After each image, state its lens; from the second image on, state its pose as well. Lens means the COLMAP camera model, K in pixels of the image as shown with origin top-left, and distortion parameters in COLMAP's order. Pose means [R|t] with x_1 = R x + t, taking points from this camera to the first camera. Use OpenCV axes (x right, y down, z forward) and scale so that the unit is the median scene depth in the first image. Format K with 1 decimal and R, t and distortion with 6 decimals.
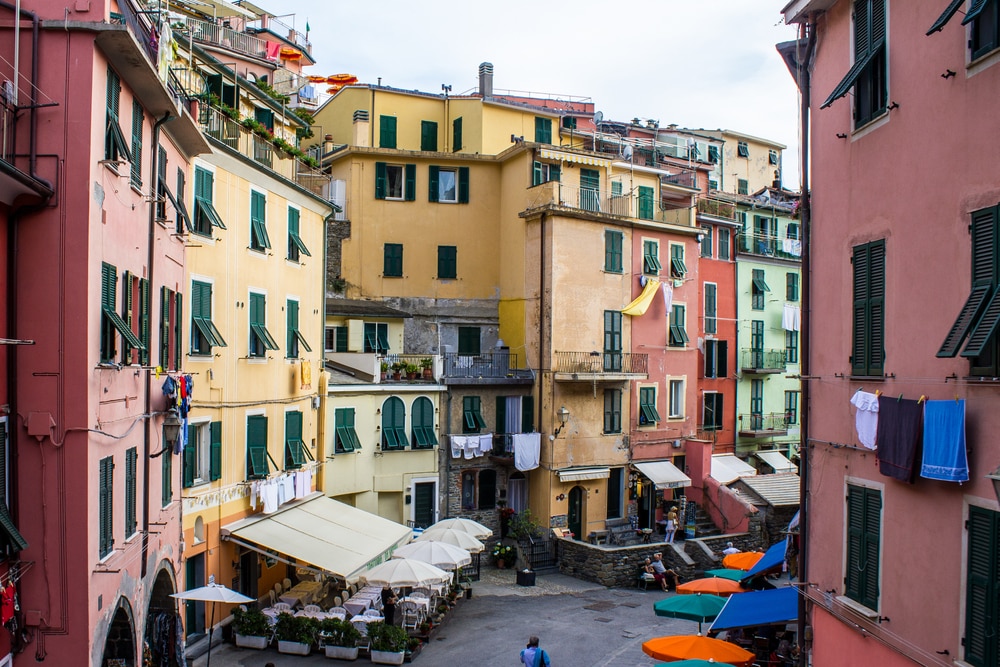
lens RADIAL K [[978.3, 0, 433.1], [0, 978.3, 385.0], [0, 0, 1]] dist [-0.117051, 0.002125]
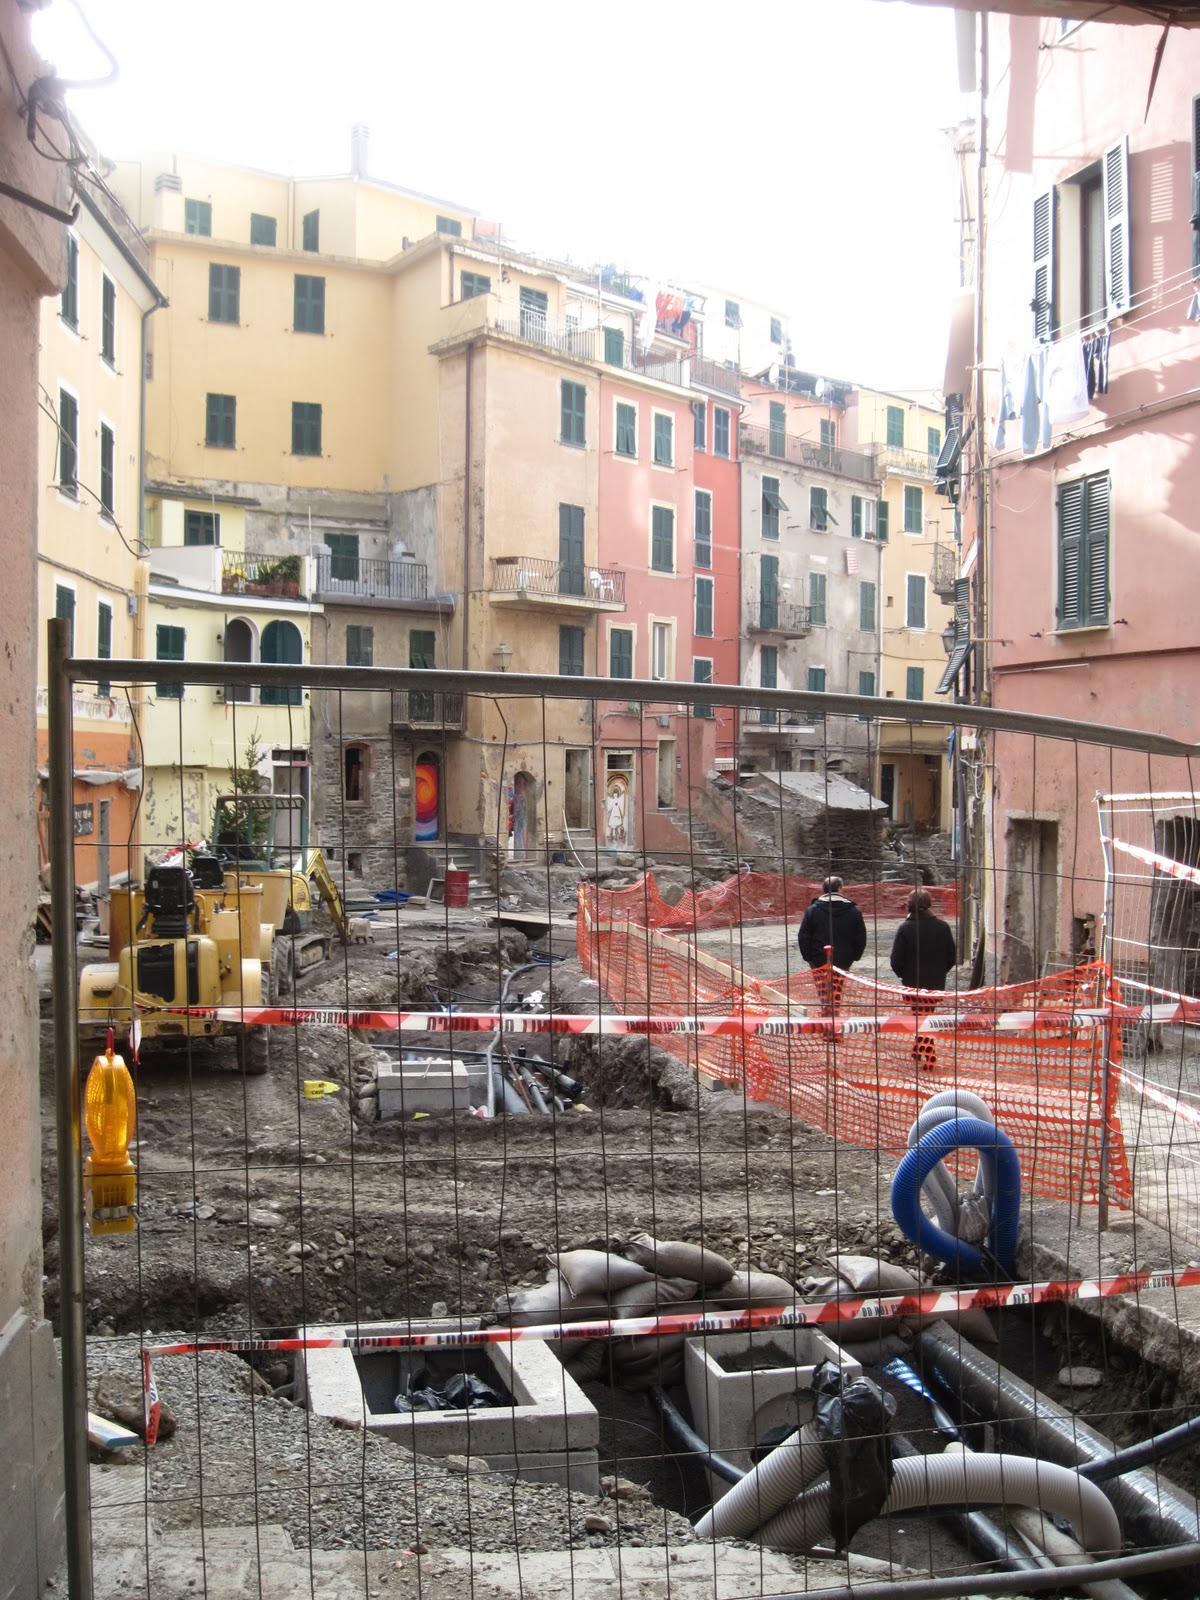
lens RADIAL K [[1650.1, 0, 555.7], [0, 1650.1, 802.2], [0, 0, 1]] dist [-0.117890, 0.035278]
pose [[0.971611, -0.009428, 0.236395, -0.089124], [0.006293, 0.999882, 0.014011, 0.110234], [-0.236499, -0.012126, 0.971556, -0.060438]]
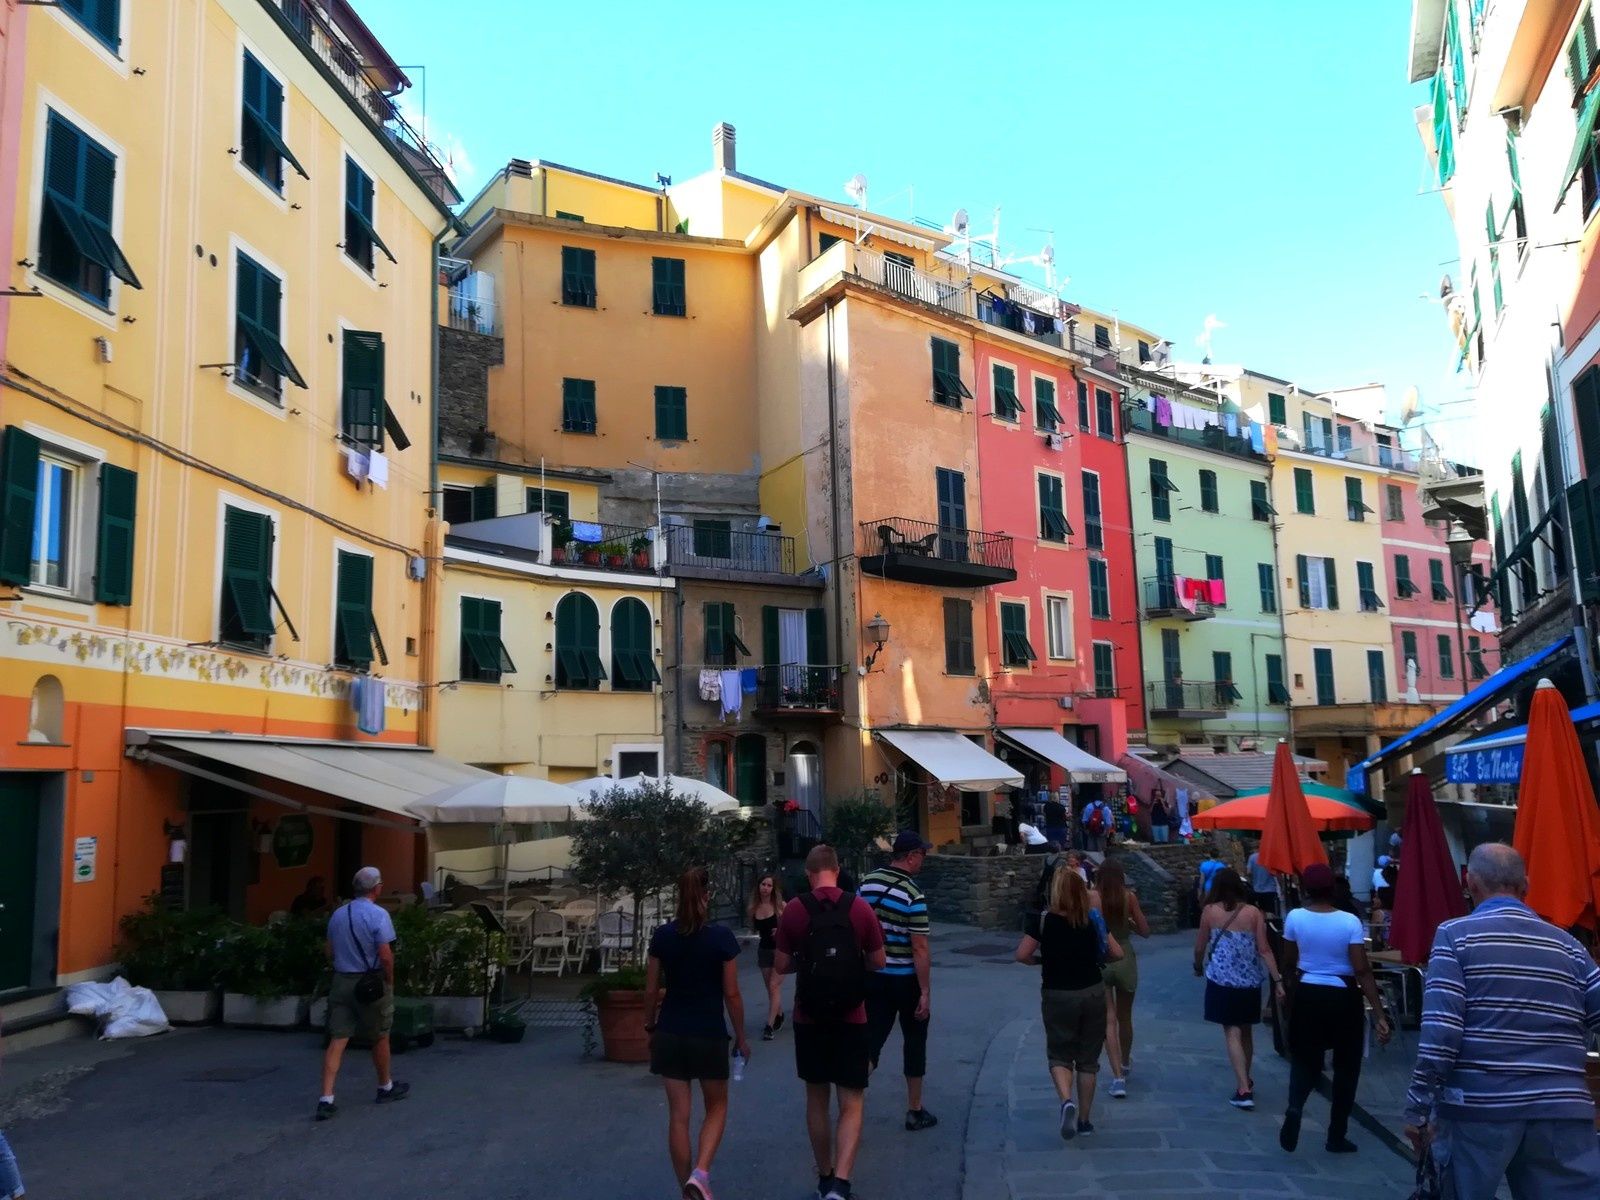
lens RADIAL K [[1254.3, 0, 800.0], [0, 1254.3, 600.0], [0, 0, 1]] dist [0.066213, -0.008216]
pose [[0.993710, -0.025549, 0.109029, 0.006761], [0.042544, 0.986757, -0.156527, 0.125475], [-0.103586, 0.160181, 0.981637, 0.276176]]
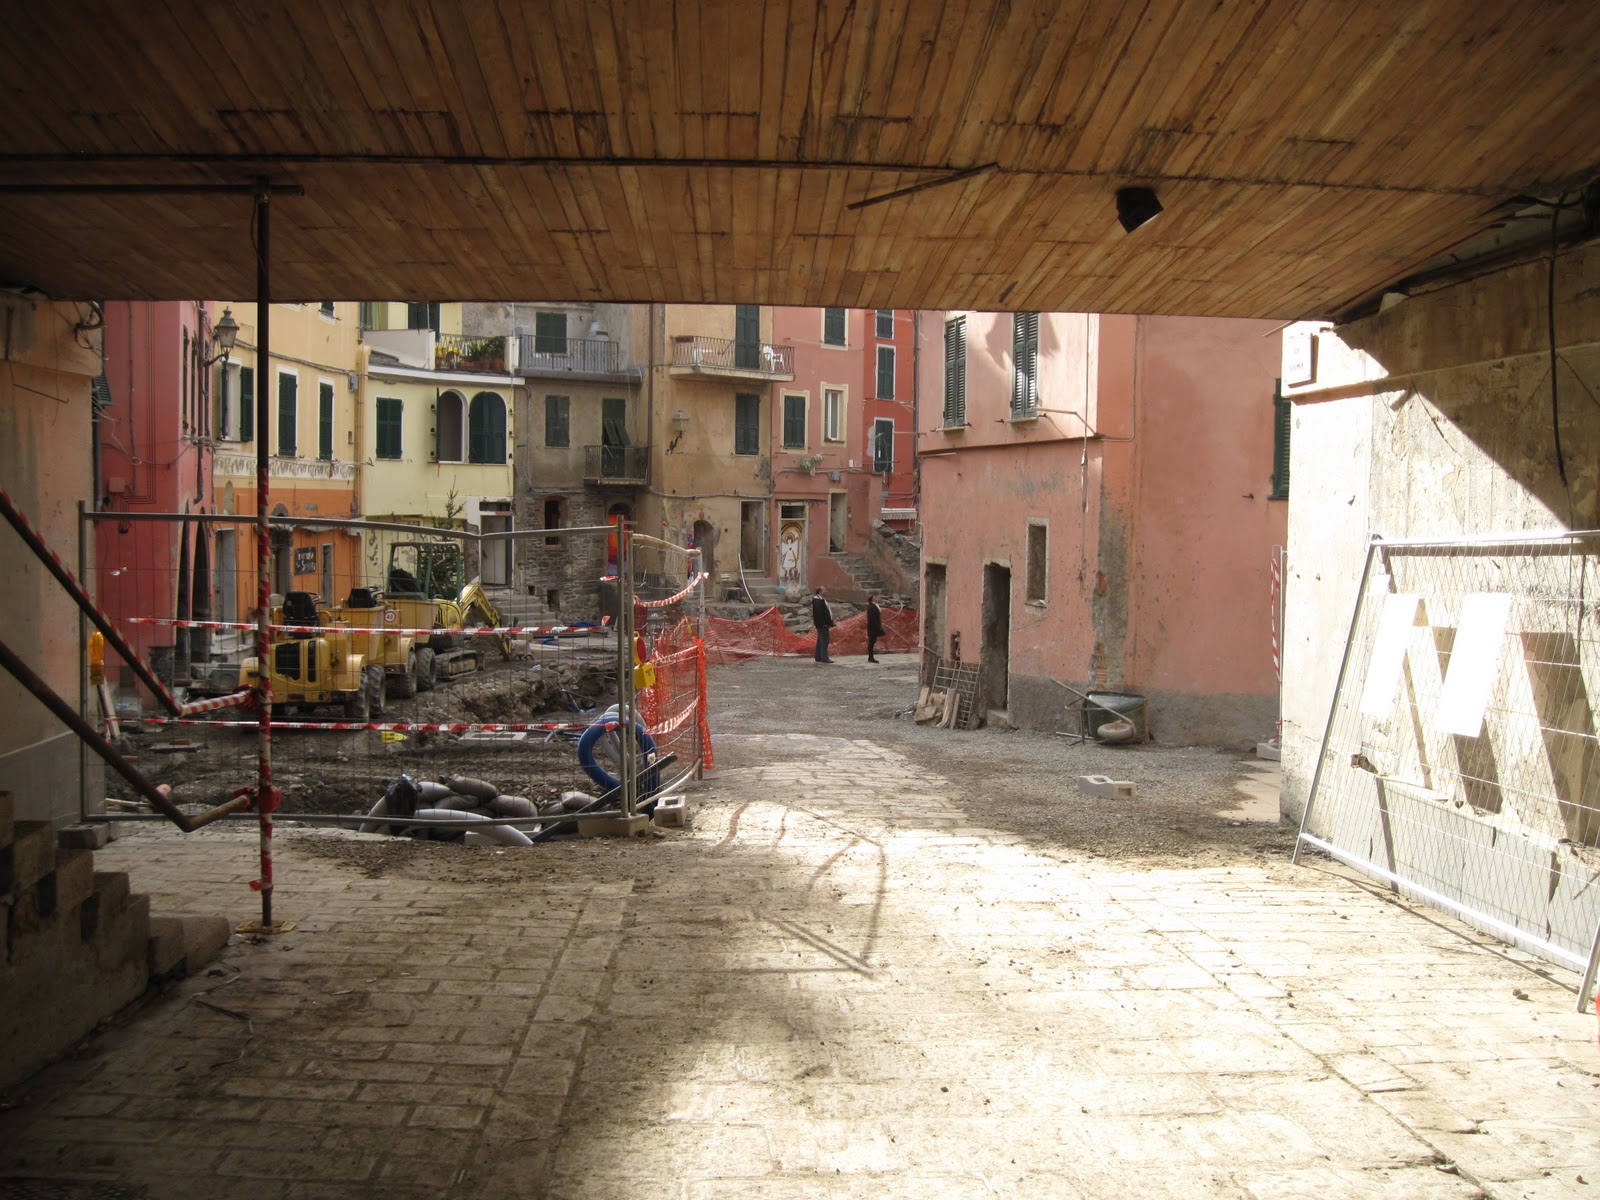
lens RADIAL K [[1650.1, 0, 801.6], [0, 1650.1, 619.9], [0, 0, 1]] dist [-0.117890, 0.035278]
pose [[0.979219, -0.012870, 0.202395, -0.033033], [0.000891, 0.998248, 0.059167, 0.106317], [-0.202802, -0.057757, 0.977515, -0.254815]]
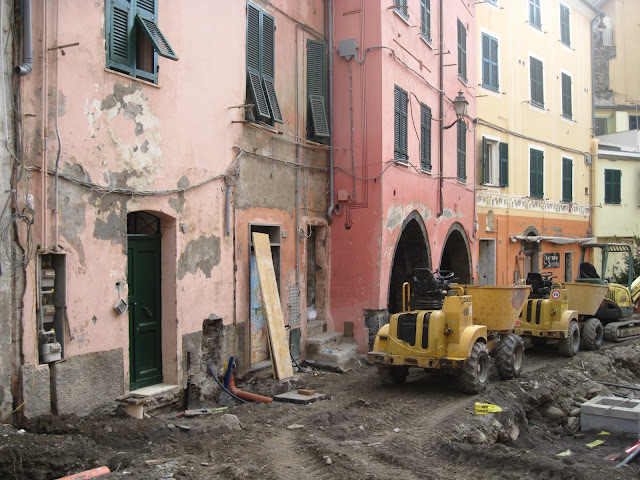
lens RADIAL K [[660.1, 0, 320.6], [0, 660.1, 248.0], [0, 0, 1]] dist [-0.117890, 0.035278]
pose [[0.860774, -0.010006, -0.508889, 0.008090], [0.002732, 0.999883, -0.015038, 0.124578], [0.508980, 0.011554, 0.860701, 0.071154]]
